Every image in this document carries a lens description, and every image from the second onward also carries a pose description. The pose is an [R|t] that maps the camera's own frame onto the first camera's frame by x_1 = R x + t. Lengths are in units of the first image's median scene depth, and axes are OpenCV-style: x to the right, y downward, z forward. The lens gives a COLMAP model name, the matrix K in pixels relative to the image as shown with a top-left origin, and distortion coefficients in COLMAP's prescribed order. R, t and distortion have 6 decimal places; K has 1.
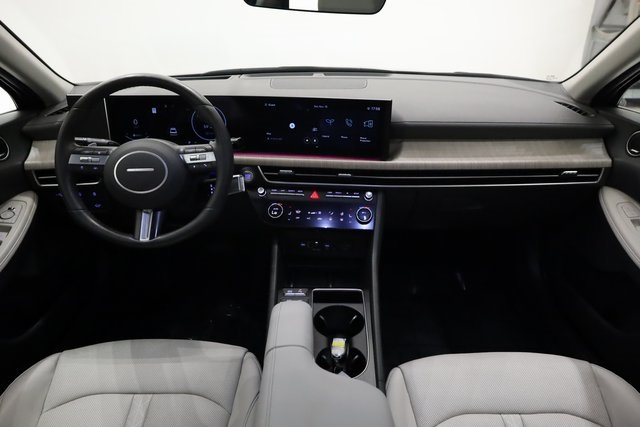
lens RADIAL K [[437.7, 0, 320.0], [0, 437.7, 213.5], [0, 0, 1]] dist [-0.002495, -0.001798]
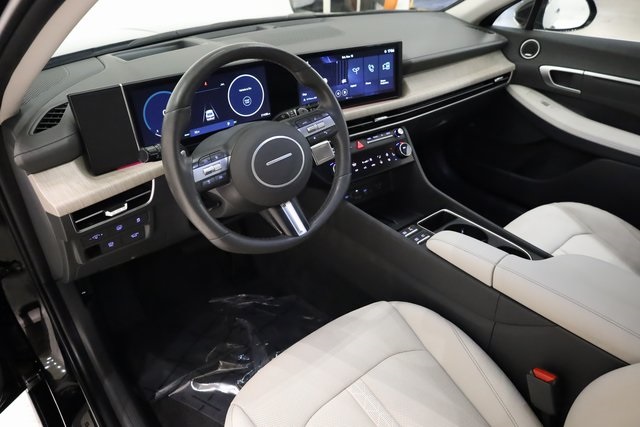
lens RADIAL K [[437.7, 0, 320.0], [0, 437.7, 213.5], [0, 0, 1]] dist [-0.002495, -0.001798]
pose [[0.776341, -0.339261, 0.531222, -0.703372], [0.276275, 0.940672, 0.196998, -0.121326], [-0.566539, -0.006174, 0.824012, 0.207038]]
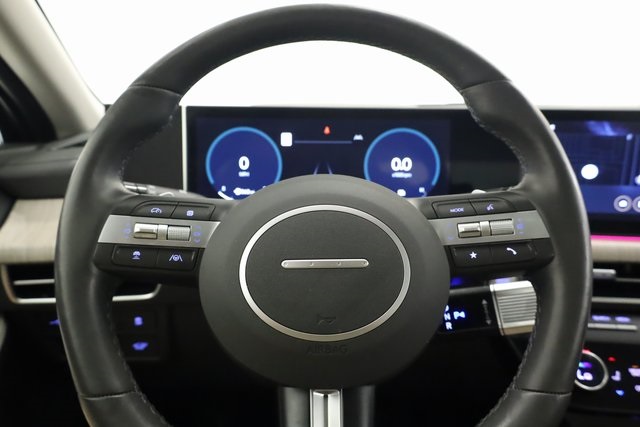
lens RADIAL K [[463.3, 0, 335.0], [0, 463.3, 210.6], [0, 0, 1]] dist [0.005510, 0.002984]
pose [[0.999937, 0.005488, -0.009826, -0.330103], [-0.007605, 0.973057, -0.230437, -0.048739], [0.008297, 0.230497, 0.973038, 0.550093]]
